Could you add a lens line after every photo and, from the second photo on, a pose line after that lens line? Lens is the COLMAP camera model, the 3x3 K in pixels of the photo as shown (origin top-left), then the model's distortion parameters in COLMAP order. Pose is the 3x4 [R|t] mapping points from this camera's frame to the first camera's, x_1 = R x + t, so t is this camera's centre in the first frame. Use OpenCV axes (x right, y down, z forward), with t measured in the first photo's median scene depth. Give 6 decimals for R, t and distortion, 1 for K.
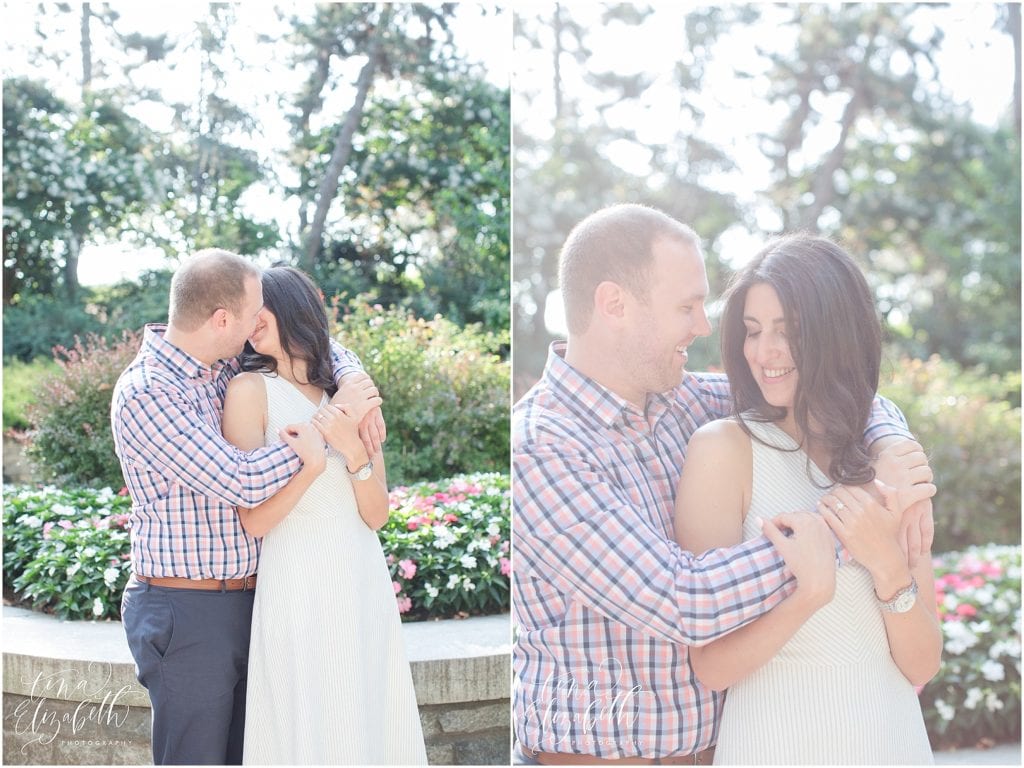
lens RADIAL K [[1100.6, 0, 253.6], [0, 1100.6, 384.8], [0, 0, 1]] dist [-0.128261, 0.002371]
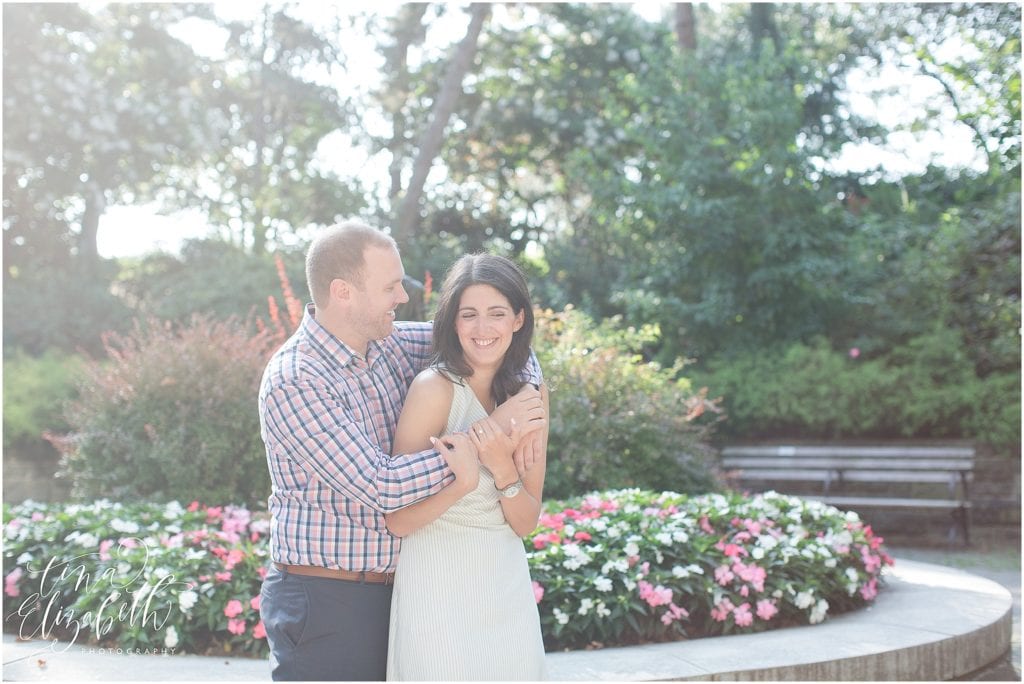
lens RADIAL K [[1474.8, 0, 512.0], [0, 1474.8, 342.0], [0, 0, 1]] dist [-0.178581, 0.414391]
pose [[0.991161, 0.021486, 0.130914, -0.012557], [-0.016430, 0.999081, -0.039583, 0.005719], [-0.131645, 0.037083, 0.990603, -0.060816]]
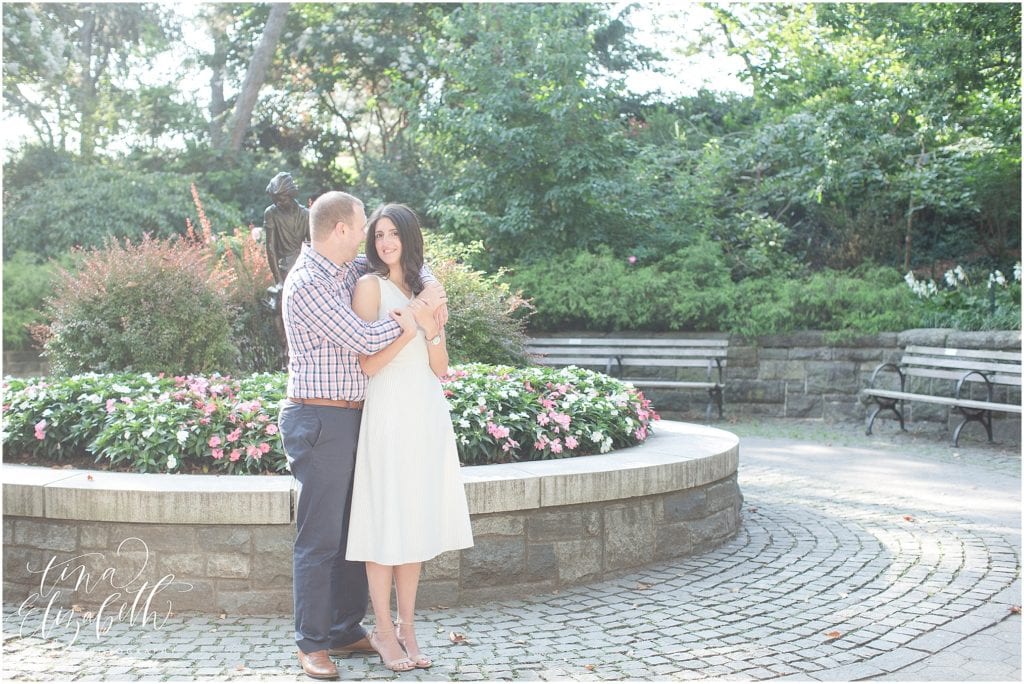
lens RADIAL K [[1474.8, 0, 512.0], [0, 1474.8, 342.0], [0, 0, 1]] dist [-0.178581, 0.414391]
pose [[0.960608, 0.013048, 0.277599, -0.088056], [-0.021732, 0.999365, 0.028227, 0.004977], [-0.277055, -0.033148, 0.960282, -0.260125]]
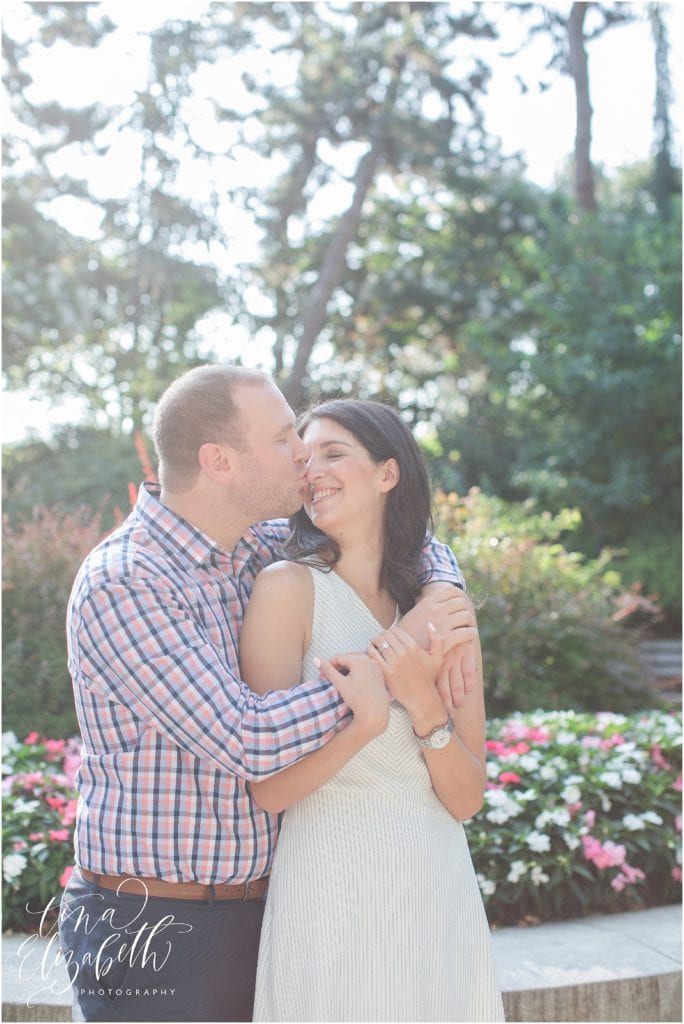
lens RADIAL K [[1474.8, 0, 339.6], [0, 1474.8, 532.1], [0, 0, 1]] dist [-0.178581, 0.414391]
pose [[0.995836, 0.008562, 0.090762, -0.005108], [-0.005342, 0.999350, -0.035656, -0.000120], [-0.091008, 0.035023, 0.995234, 0.031263]]
